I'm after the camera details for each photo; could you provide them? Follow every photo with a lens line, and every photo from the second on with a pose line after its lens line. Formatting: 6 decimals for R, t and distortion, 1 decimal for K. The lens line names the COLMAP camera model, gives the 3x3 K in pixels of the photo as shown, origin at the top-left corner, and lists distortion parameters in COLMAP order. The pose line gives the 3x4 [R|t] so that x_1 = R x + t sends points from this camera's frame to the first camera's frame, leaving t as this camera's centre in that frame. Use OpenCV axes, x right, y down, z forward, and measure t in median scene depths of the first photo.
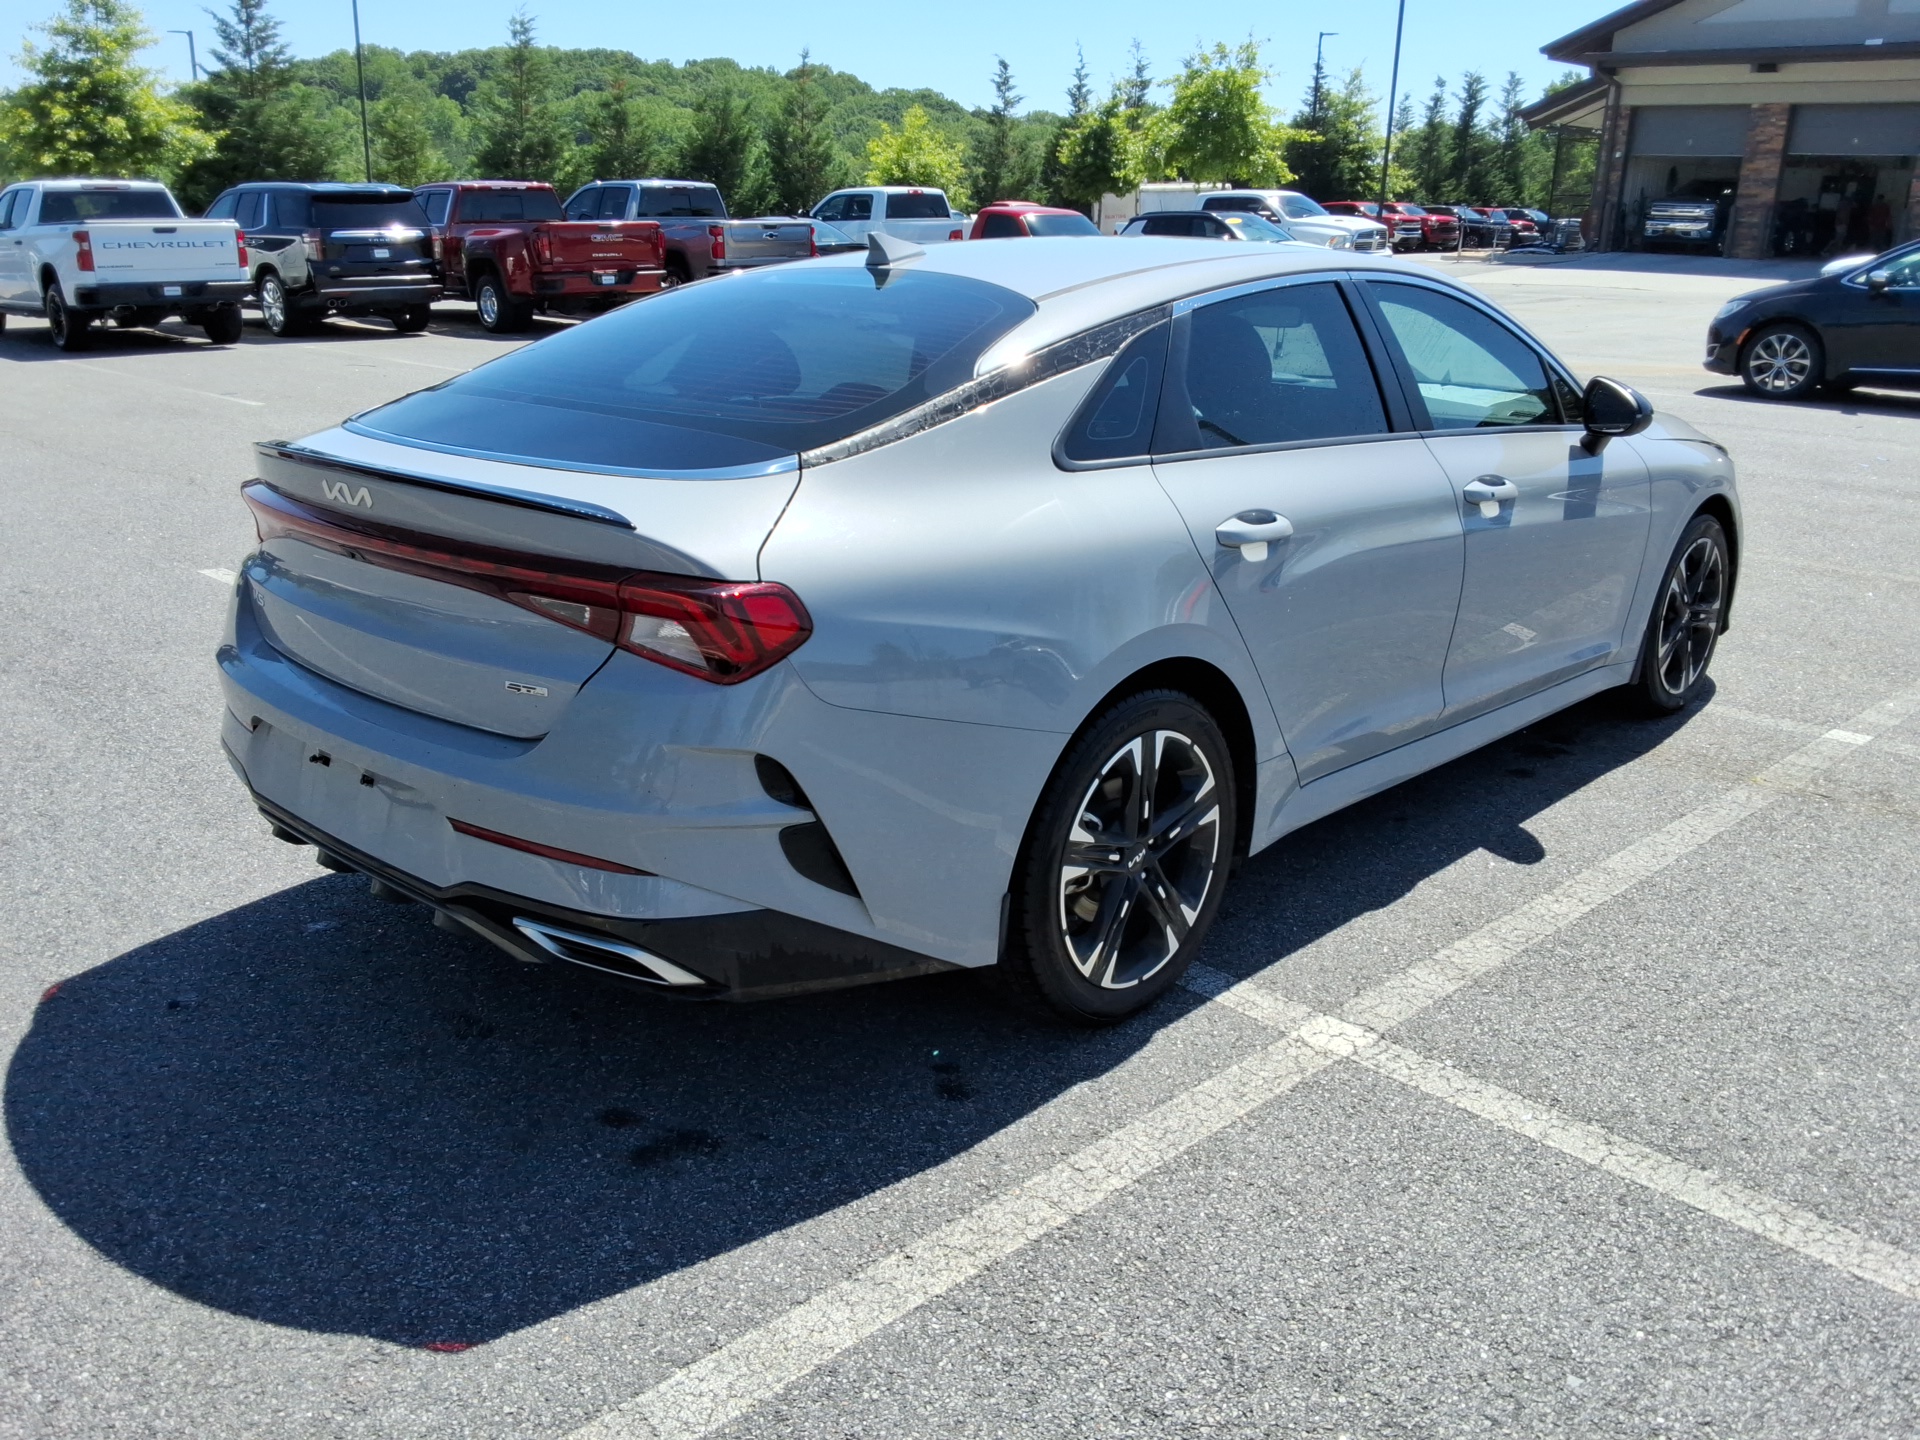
lens RADIAL K [[1567.6, 0, 967.8], [0, 1567.6, 714.7], [0, 0, 1]] dist [0.104805, -0.158292]
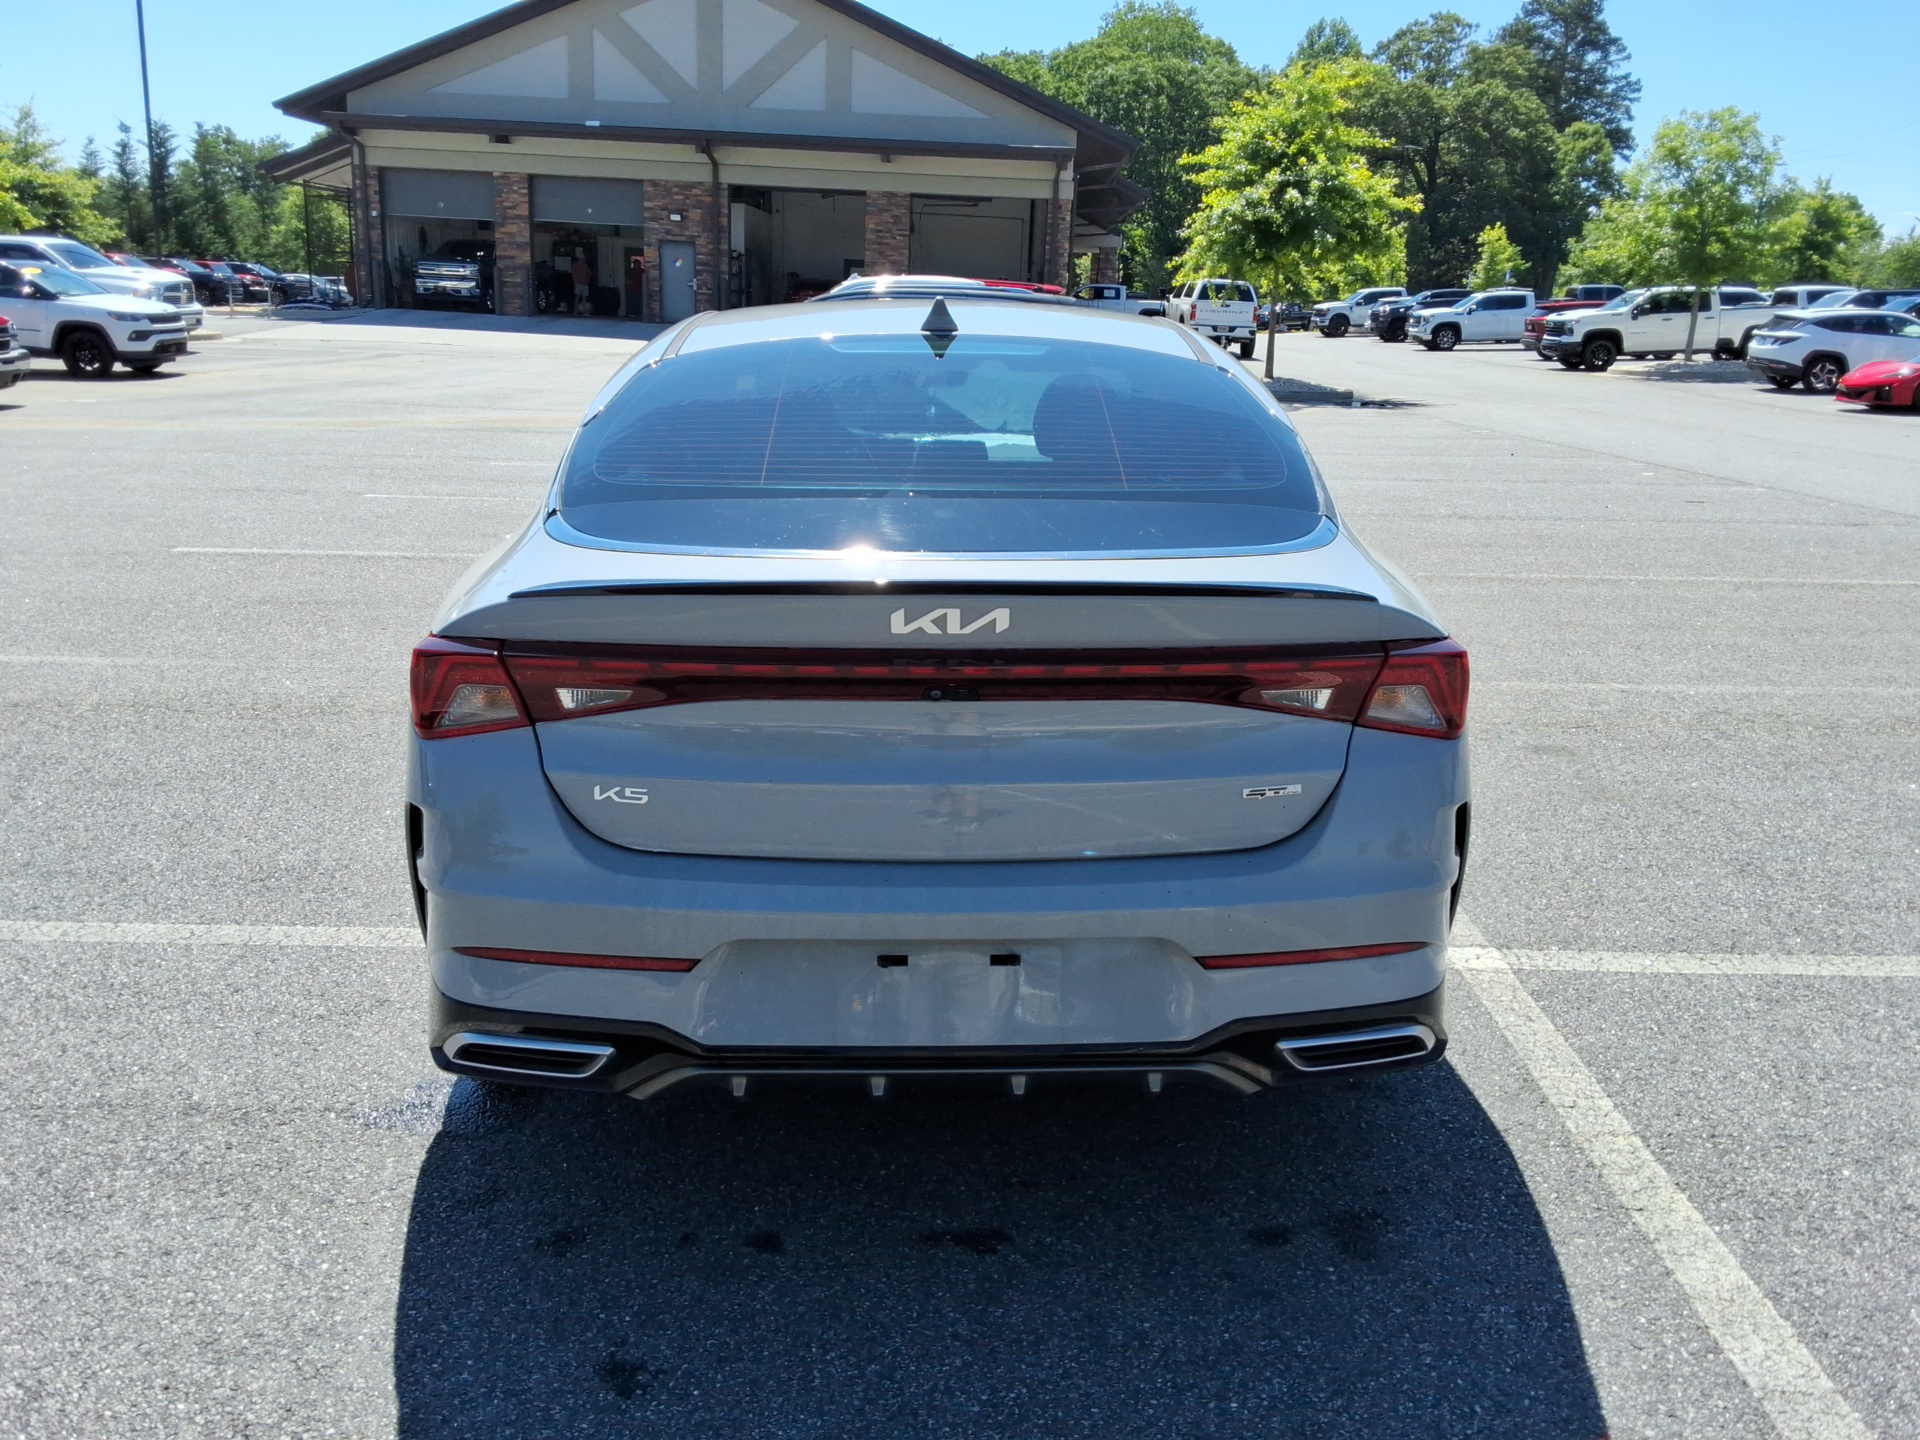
lens RADIAL K [[1567.6, 0, 967.8], [0, 1567.6, 714.7], [0, 0, 1]] dist [0.104805, -0.158292]
pose [[0.706374, -0.178944, 0.684846, -0.087709], [0.200740, 0.978438, 0.048607, -0.012019], [-0.678777, 0.103141, 0.727065, 0.038258]]
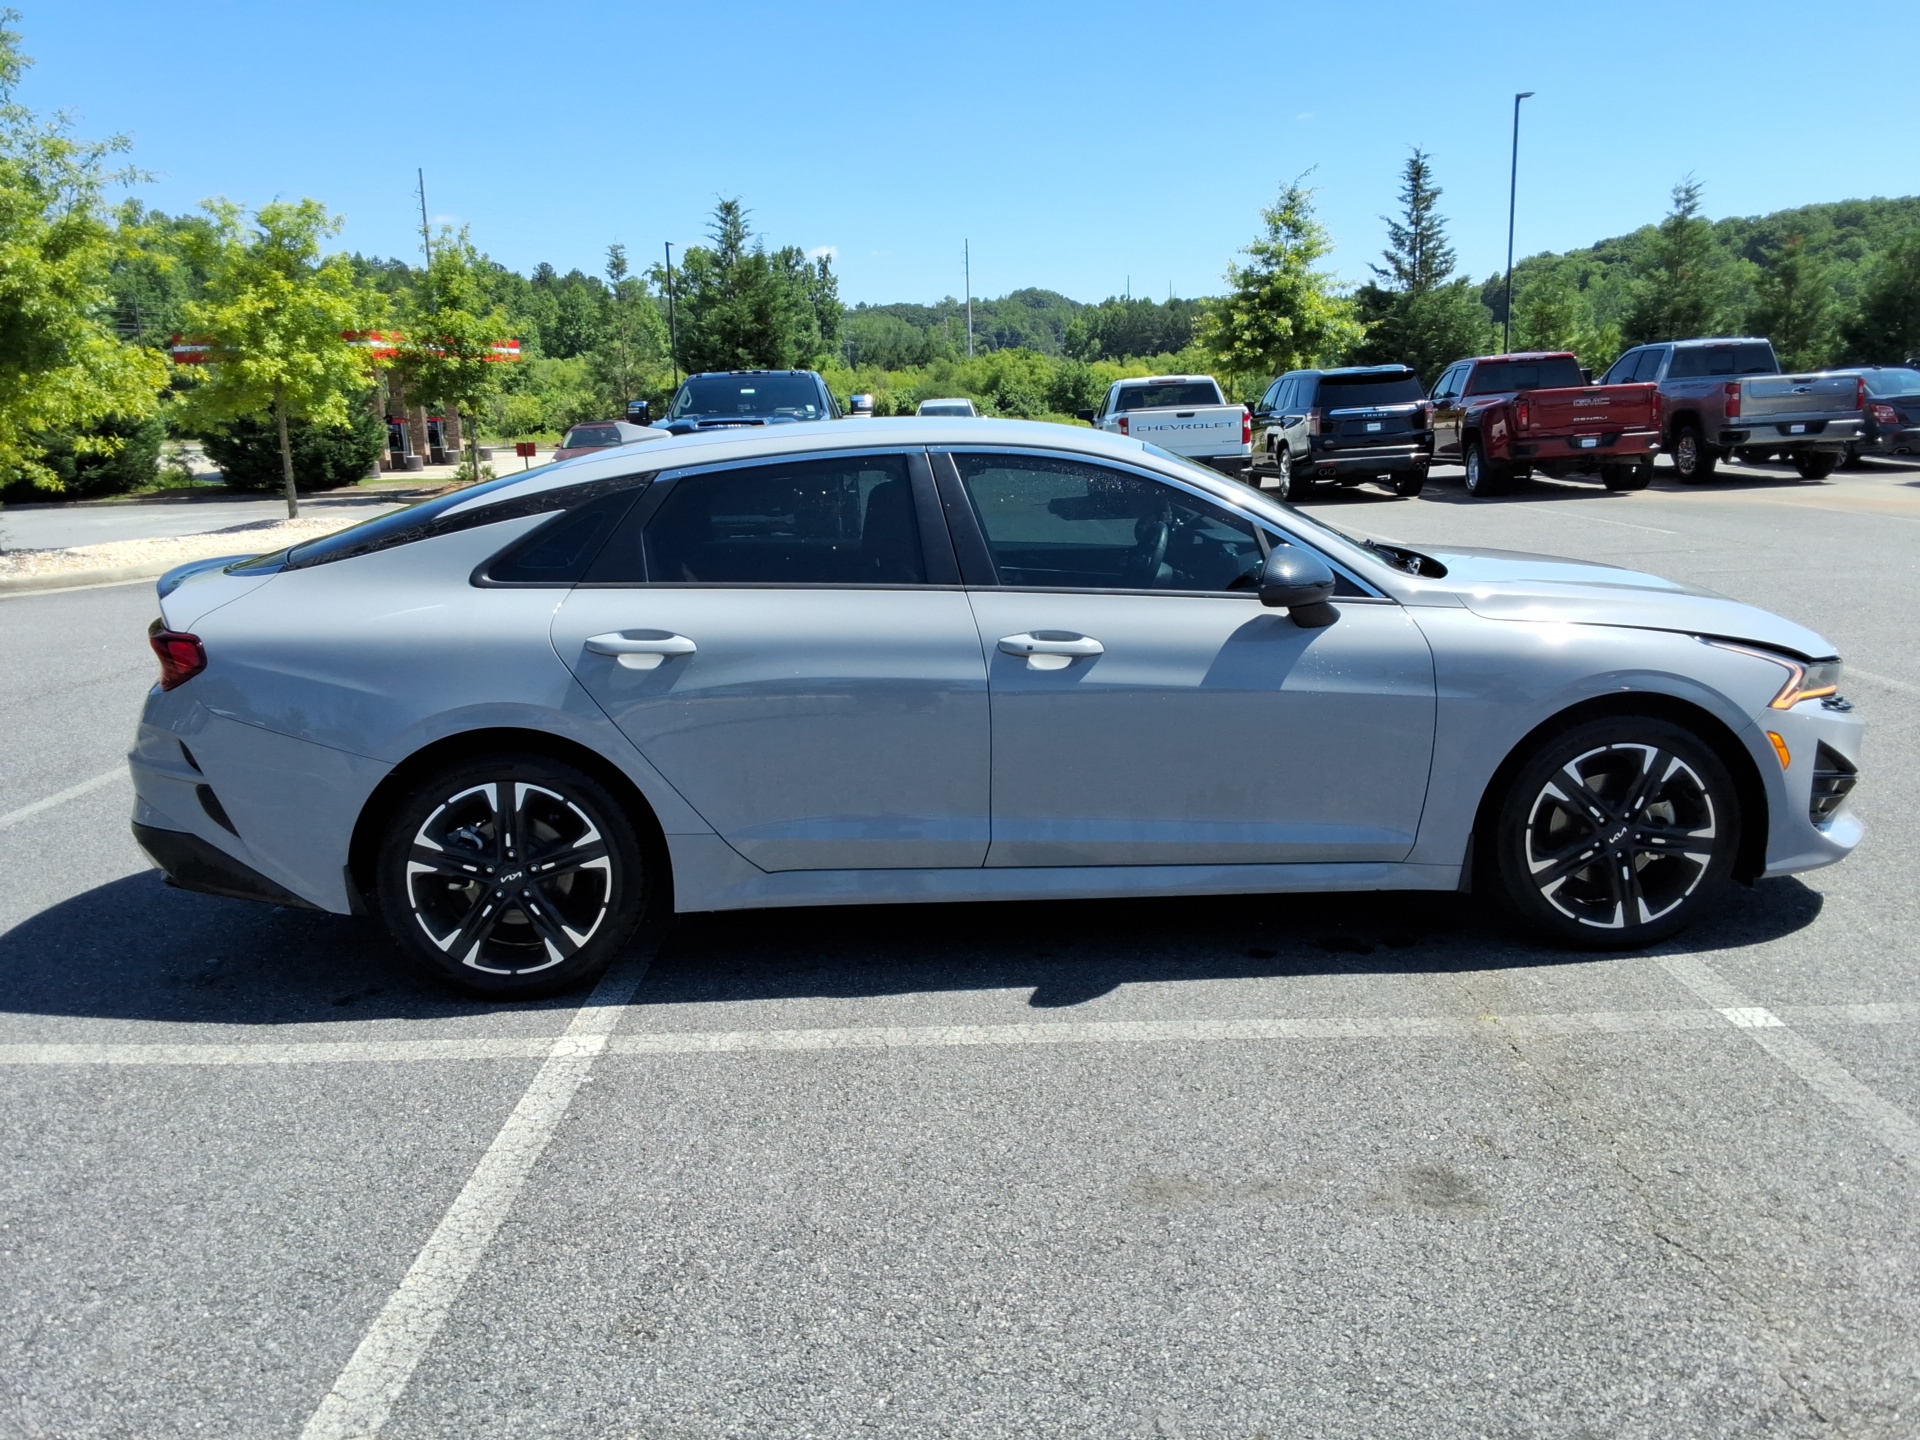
lens RADIAL K [[1565.9, 0, 960.0], [0, 1565.9, 720.0], [0, 0, 1]] dist [0.138595, -0.244728]
pose [[0.714083, 0.102526, -0.692513, 0.134533], [-0.168797, 0.985248, -0.028189, -0.006910], [0.679406, 0.137023, 0.720855, 0.028024]]
